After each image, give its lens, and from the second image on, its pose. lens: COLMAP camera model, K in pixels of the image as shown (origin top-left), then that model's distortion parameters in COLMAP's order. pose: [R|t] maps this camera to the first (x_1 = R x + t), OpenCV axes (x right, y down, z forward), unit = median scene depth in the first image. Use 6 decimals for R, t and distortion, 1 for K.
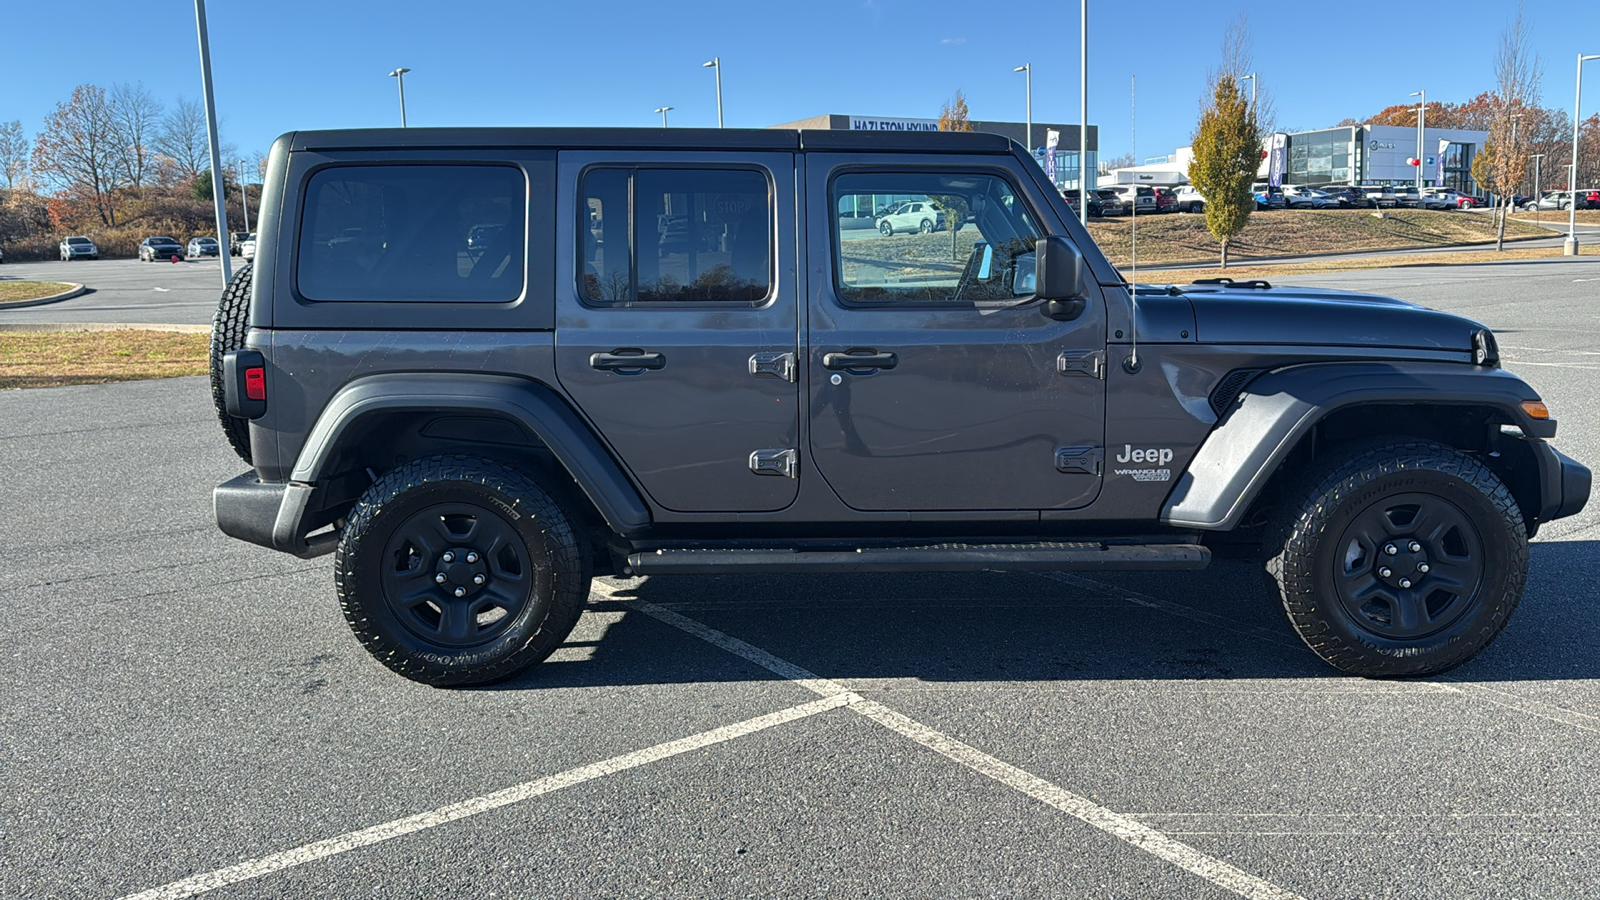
lens RADIAL K [[1268.0, 0, 838.2], [0, 1268.0, 446.9], [0, 0, 1]] dist [0.104065, -0.117164]
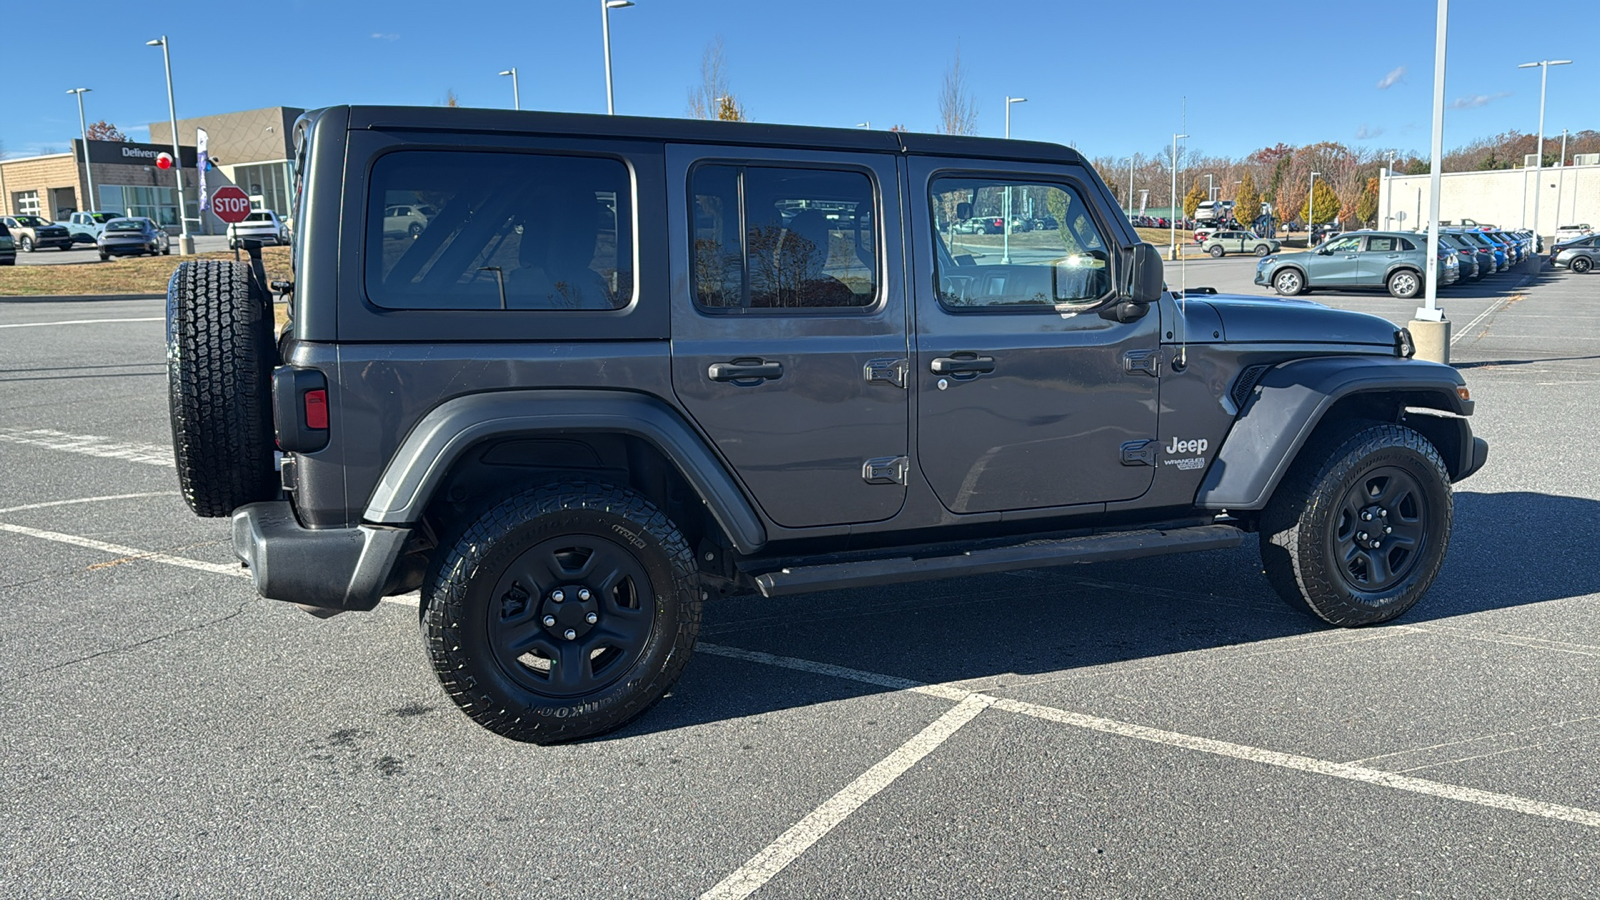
lens RADIAL K [[1275.8, 0, 824.4], [0, 1275.8, 463.1], [0, 0, 1]] dist [0.117194, -0.179946]
pose [[0.919130, -0.051946, 0.390513, -0.476598], [0.050941, 0.998618, 0.012939, -0.008829], [-0.390646, 0.008001, 0.920506, 0.106769]]
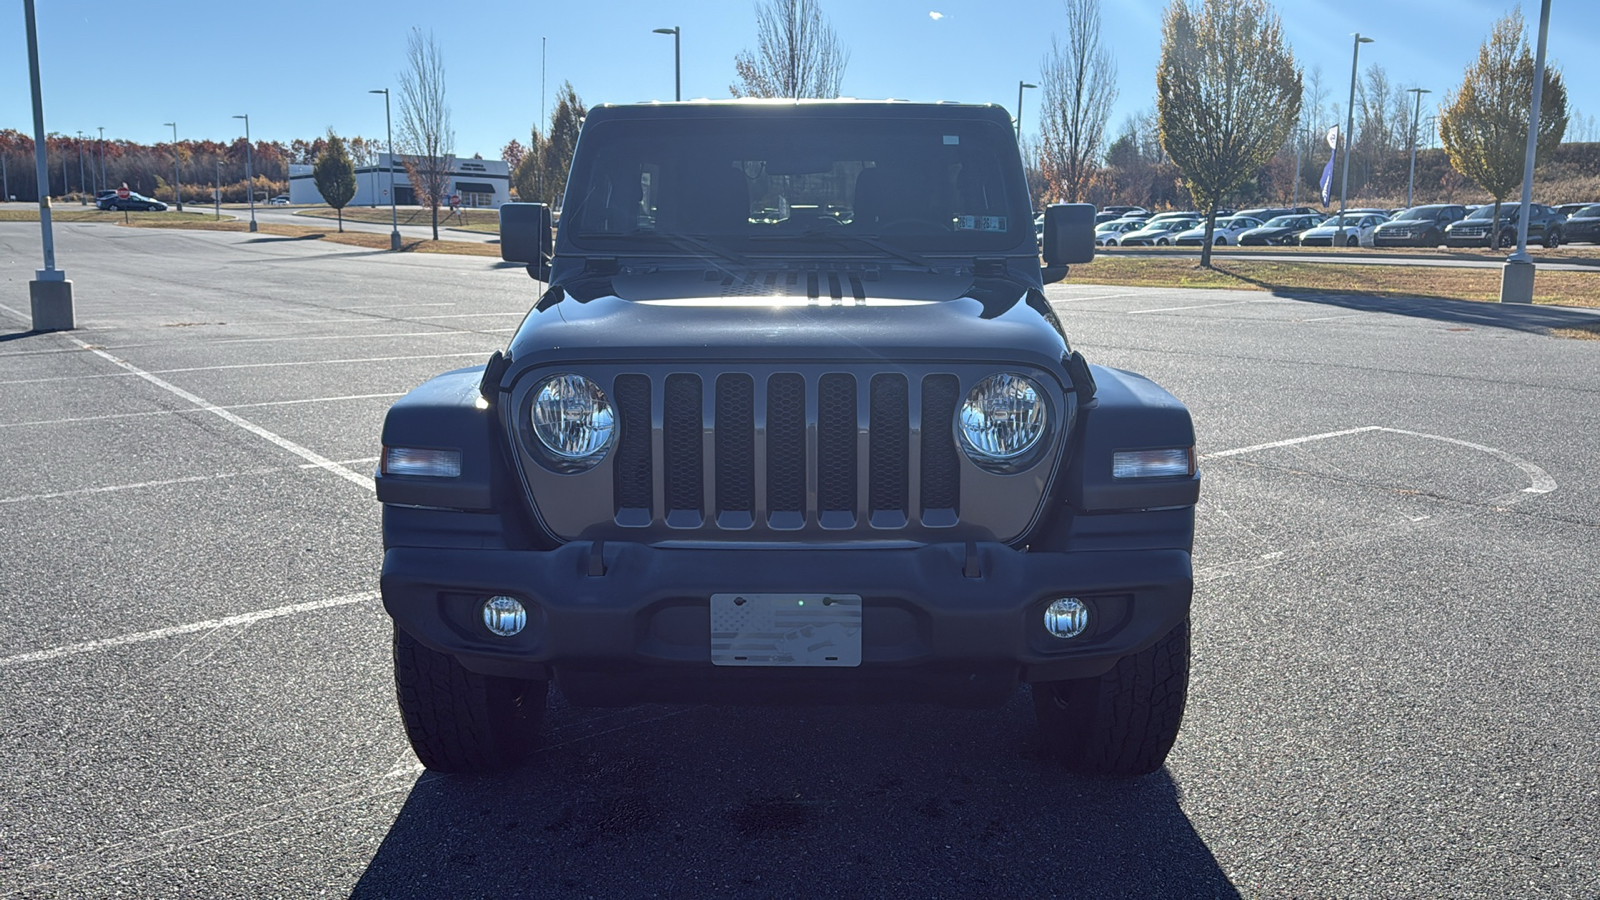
lens RADIAL K [[1279.2, 0, 798.7], [0, 1279.2, 457.2], [0, 0, 1]] dist [0.098468, -0.135932]
pose [[-0.006285, 0.203021, -0.979154, 1.204893], [-0.157224, 0.966794, 0.201468, -0.202907], [0.987543, 0.155213, 0.025843, 1.170263]]
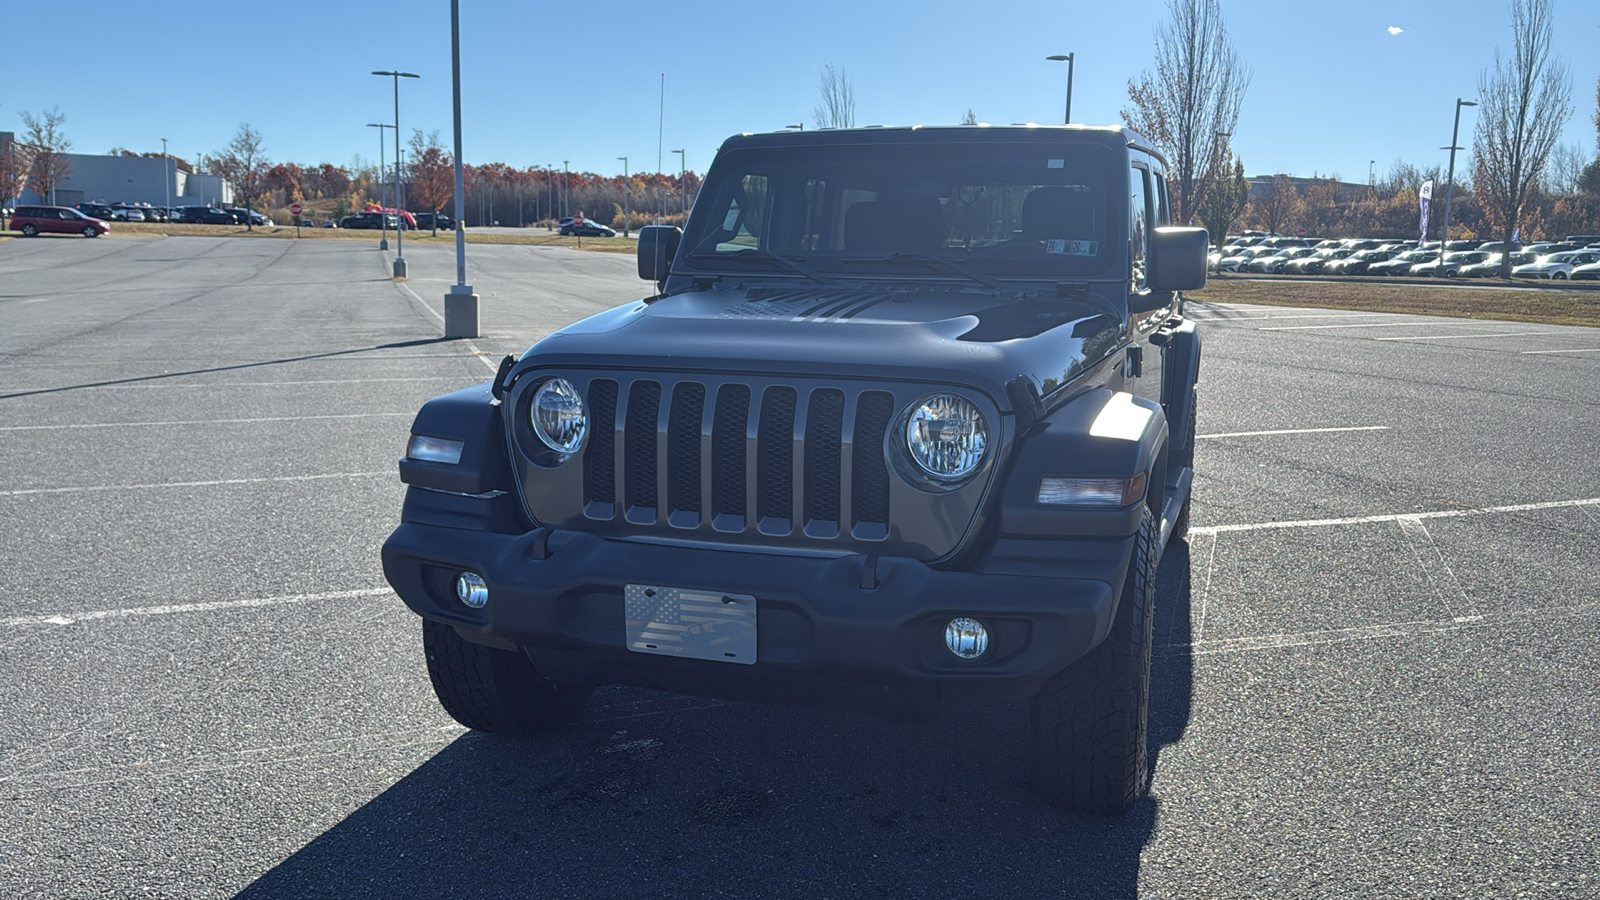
lens RADIAL K [[1279.2, 0, 837.4], [0, 1279.2, 464.9], [0, 0, 1]] dist [0.098468, -0.135932]
pose [[-0.287054, 0.180252, -0.940802, 1.198872], [-0.155368, 0.960371, 0.231407, -0.239461], [0.945231, 0.212596, -0.247673, 1.413719]]
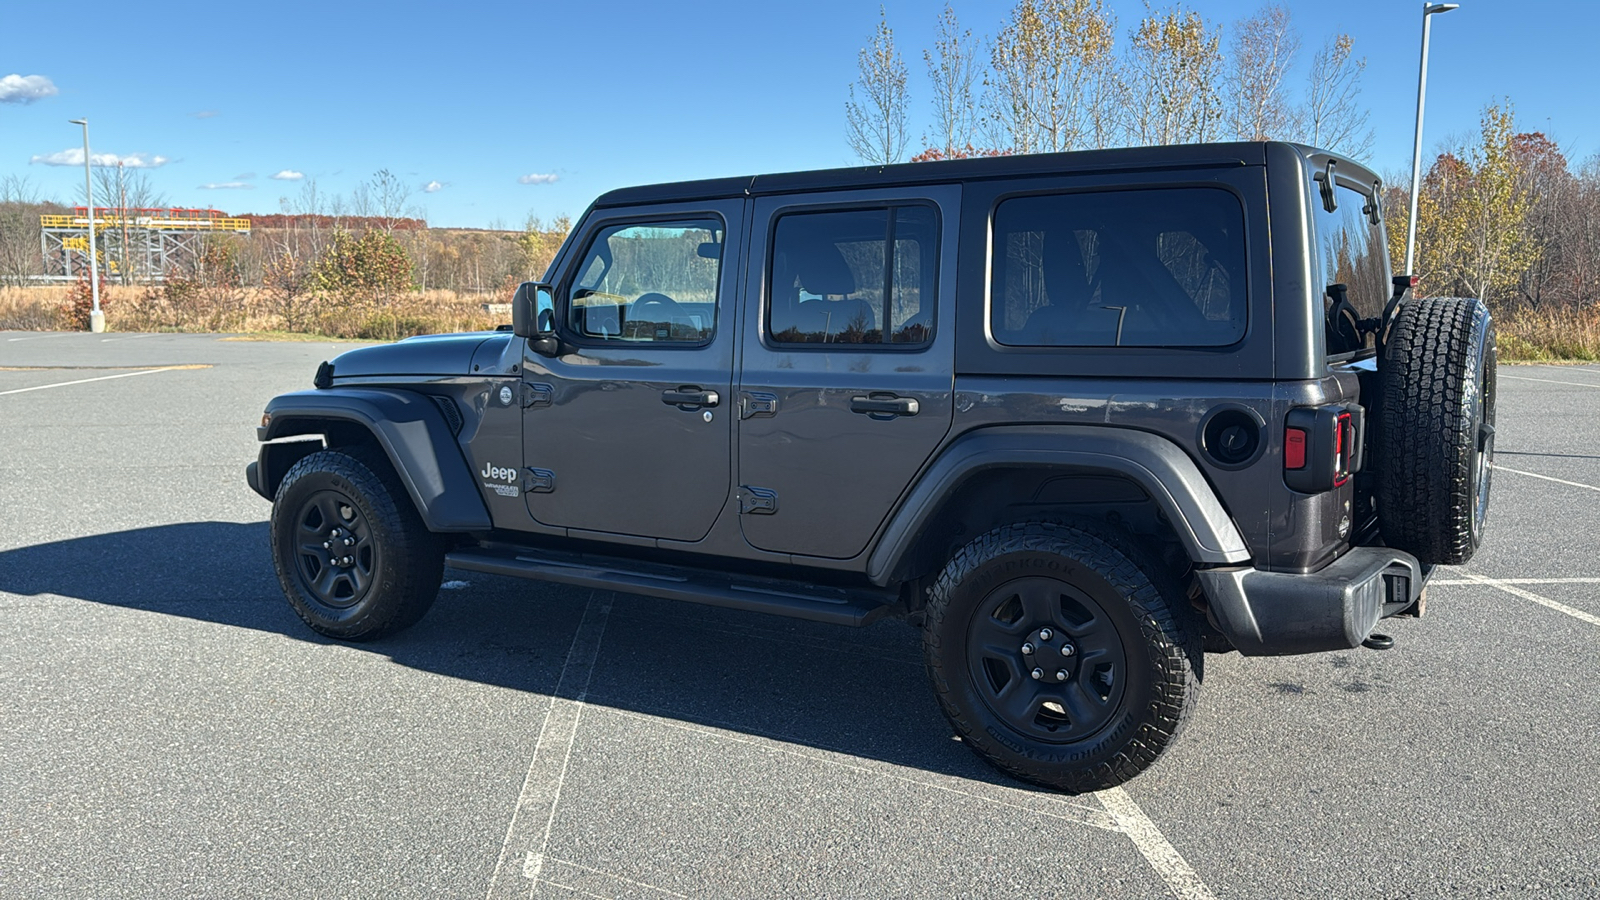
lens RADIAL K [[1275.8, 0, 836.2], [0, 1275.8, 445.9], [0, 0, 1]] dist [0.117194, -0.179946]
pose [[-0.865540, -0.044917, 0.498822, -0.600192], [0.090267, 0.965671, 0.243582, -0.332972], [-0.492638, 0.255857, -0.831772, 2.189741]]
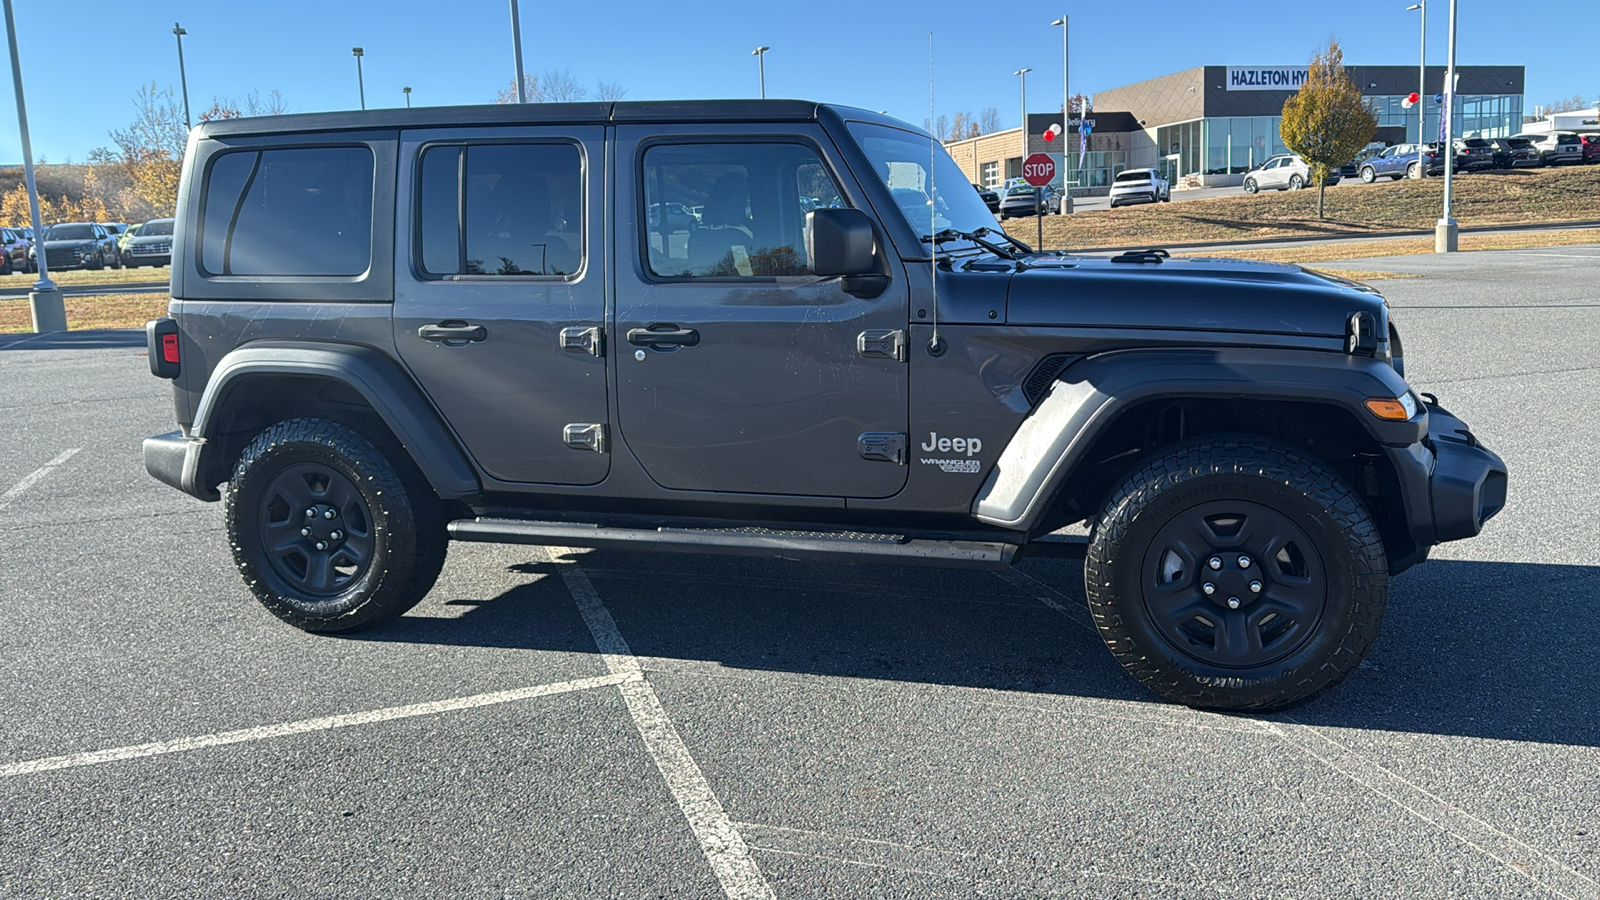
lens RADIAL K [[1275.8, 0, 832.5], [0, 1275.8, 431.0], [0, 0, 1]] dist [0.117194, -0.179946]
pose [[0.955401, 0.038124, -0.292840, 0.429243], [-0.033891, 0.999235, 0.019517, -0.018361], [0.293360, -0.008722, 0.955962, 0.087631]]
